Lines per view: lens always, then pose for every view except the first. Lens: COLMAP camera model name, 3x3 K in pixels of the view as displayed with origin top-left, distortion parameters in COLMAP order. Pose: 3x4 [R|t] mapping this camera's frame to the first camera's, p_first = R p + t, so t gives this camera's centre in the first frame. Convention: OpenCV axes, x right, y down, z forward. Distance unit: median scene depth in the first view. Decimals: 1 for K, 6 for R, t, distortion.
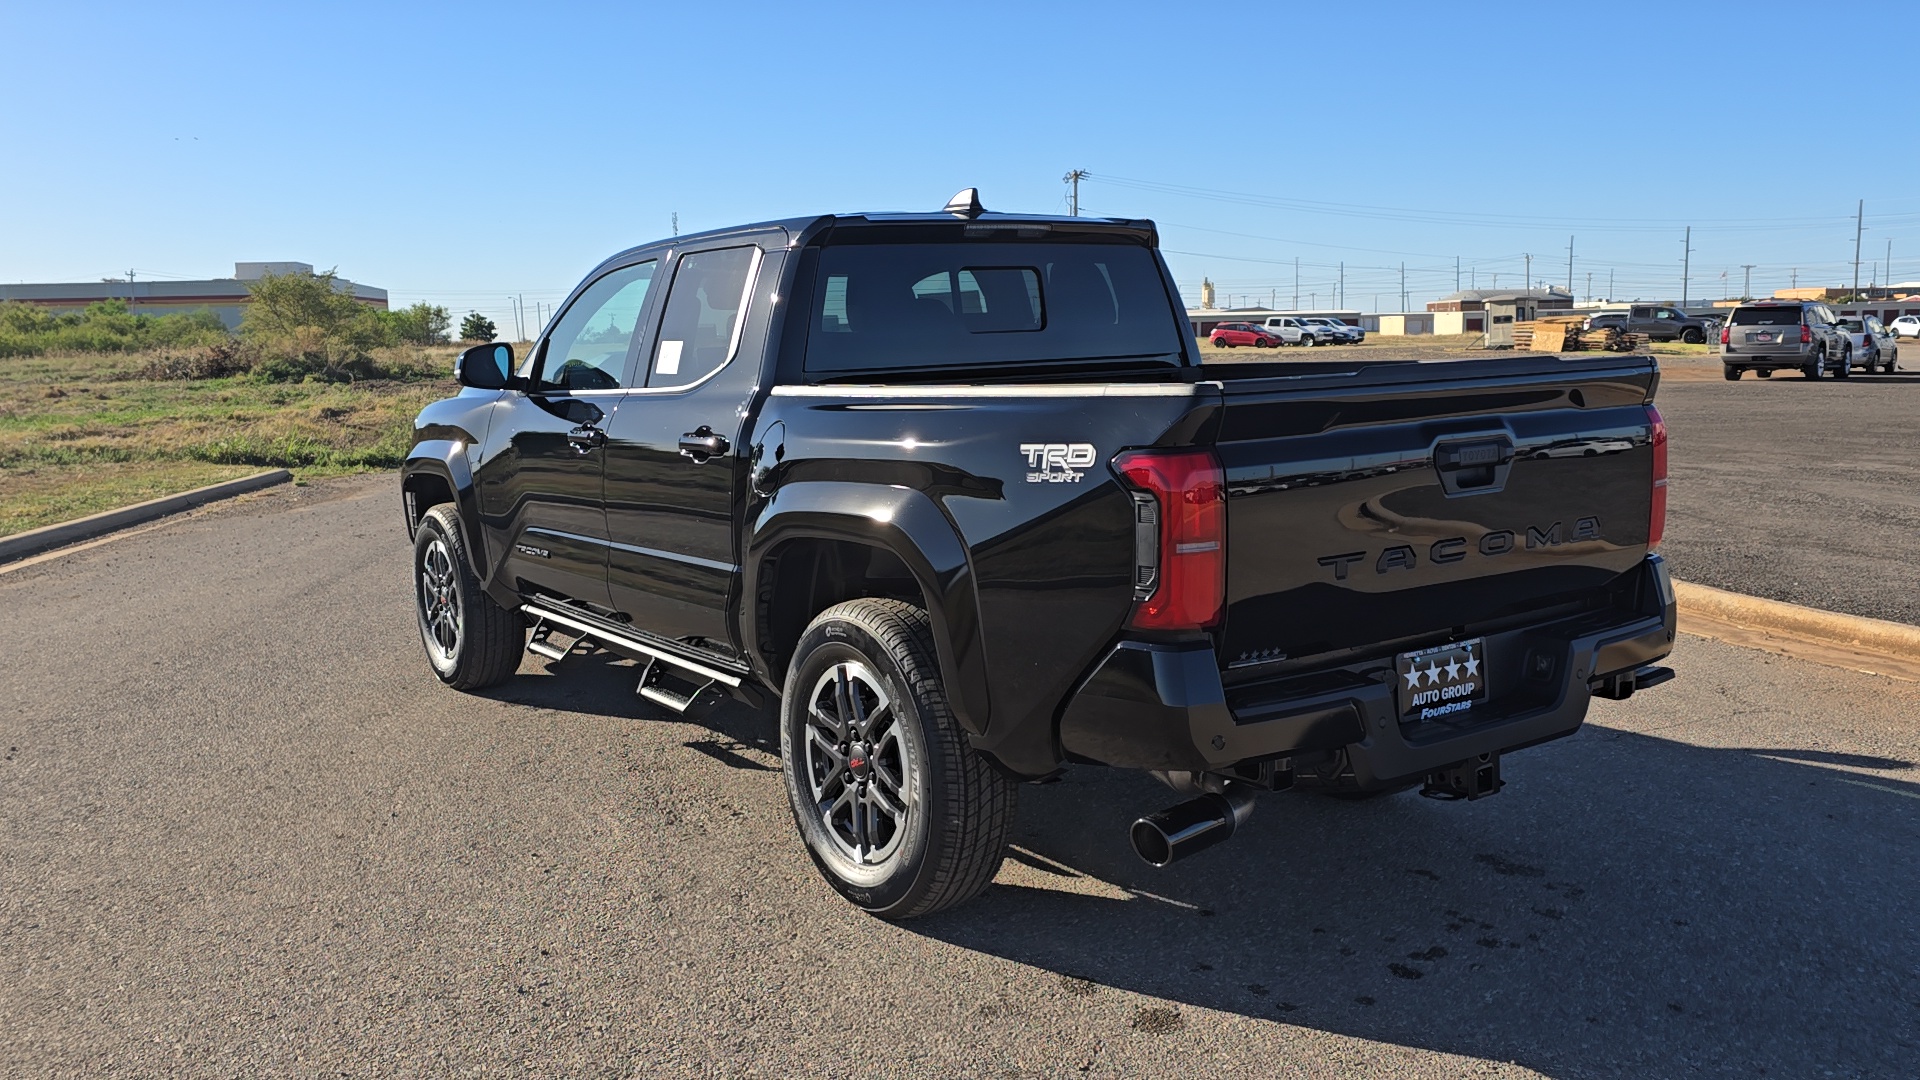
lens RADIAL K [[1572.7, 0, 960.0], [0, 1572.7, 540.0], [0, 0, 1]] dist [-0.013111, 0.006092]
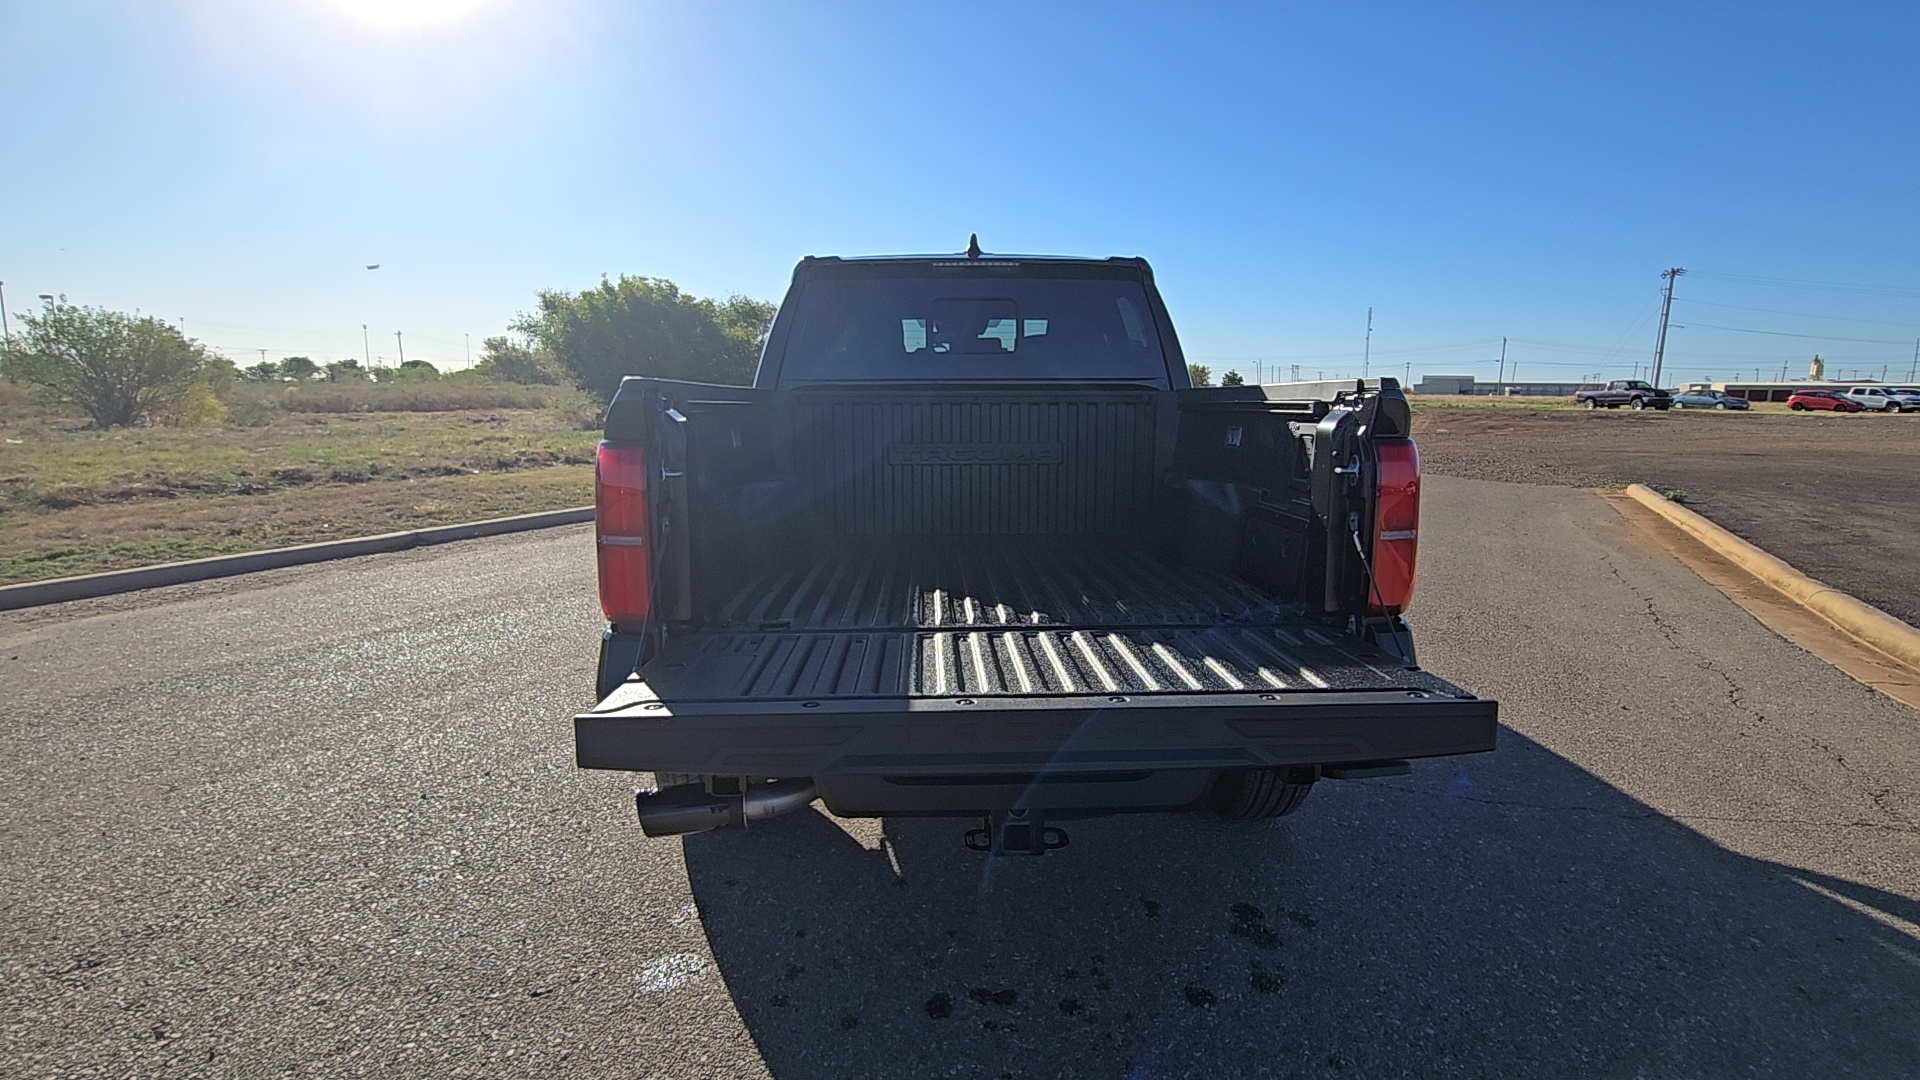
lens RADIAL K [[964.4, 0, 953.3], [0, 964.4, 547.4], [0, 0, 1]] dist [-0.004029, 0.002026]
pose [[0.842278, 0.117986, -0.525973, 0.411594], [-0.098105, 0.993008, 0.065649, -0.032881], [0.530041, -0.003694, 0.847964, 0.363670]]
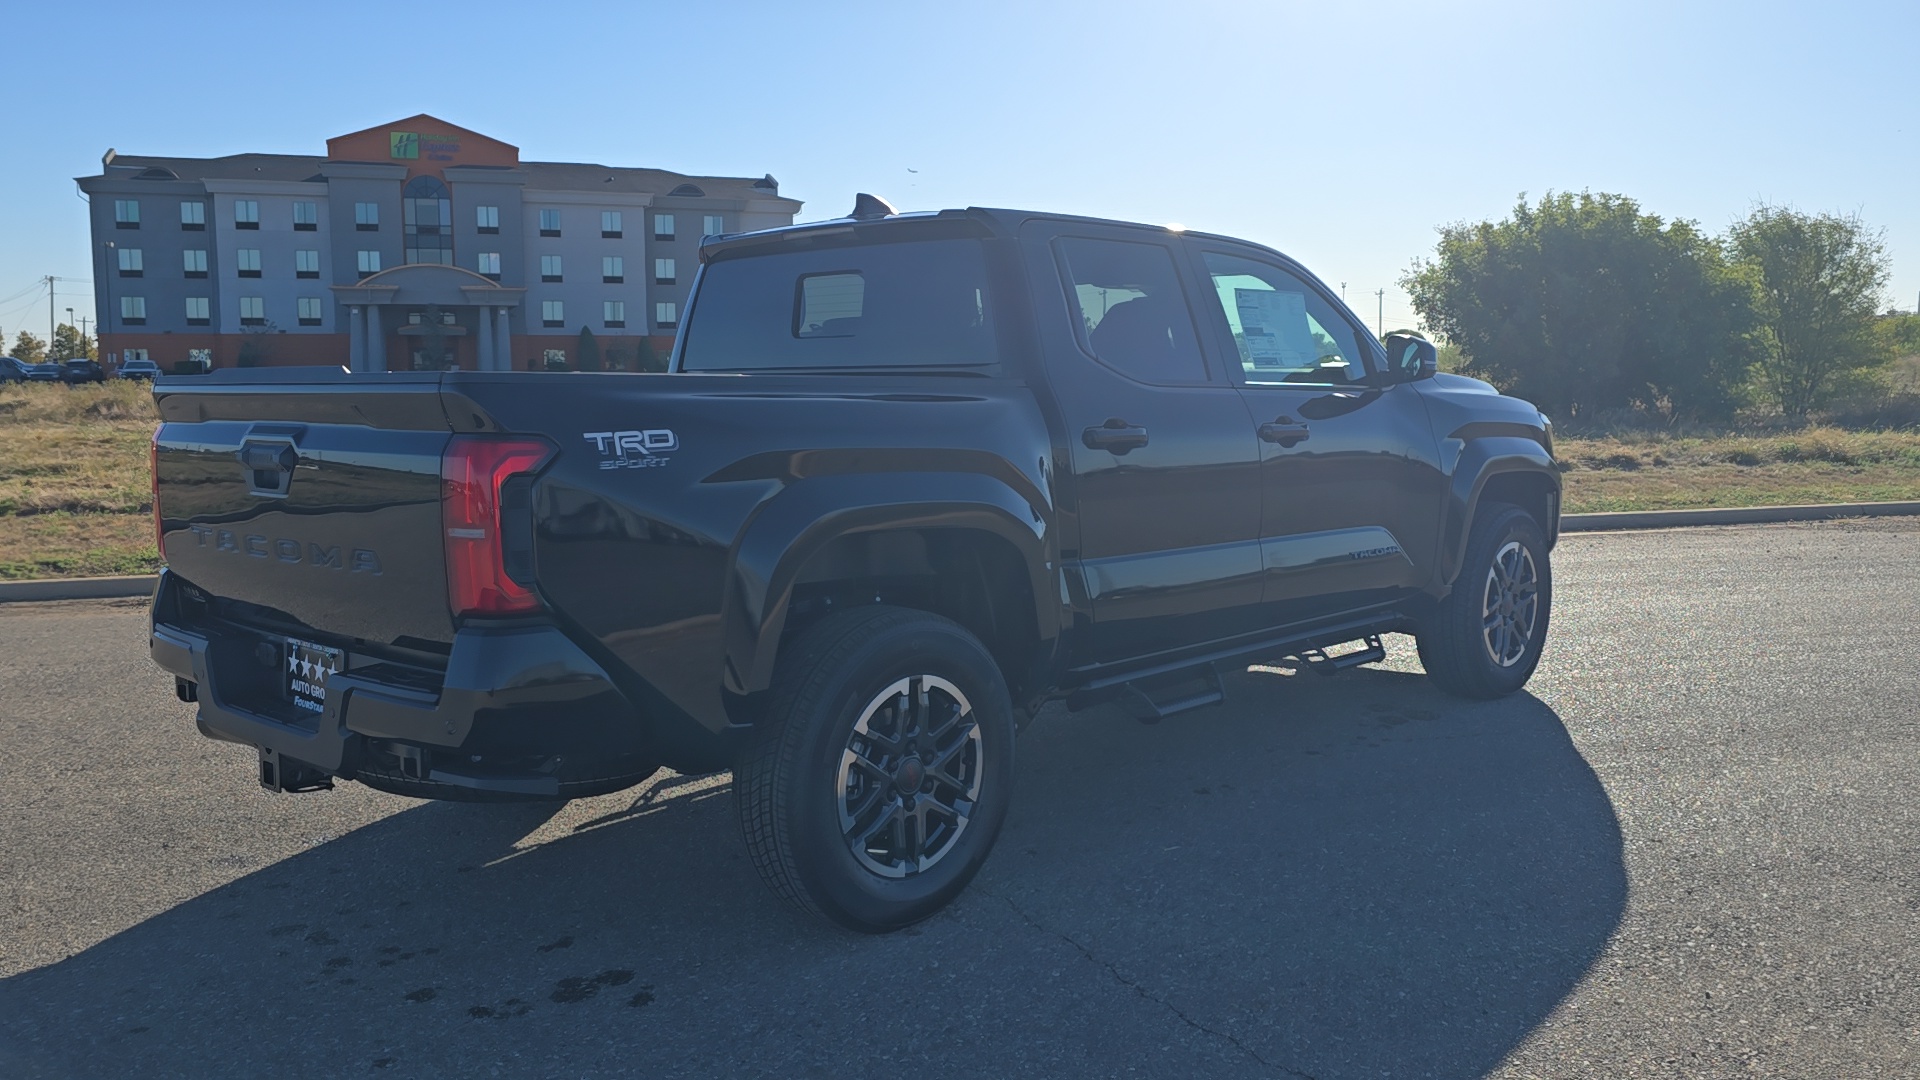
lens RADIAL K [[1569.7, 0, 984.8], [0, 1569.7, 546.3], [0, 0, 1]] dist [-0.002109, -0.002117]
pose [[0.226616, 0.132749, -0.964895, 1.012361], [-0.126861, 0.986252, 0.105893, -0.116786], [0.965687, 0.098411, 0.240341, 0.852339]]
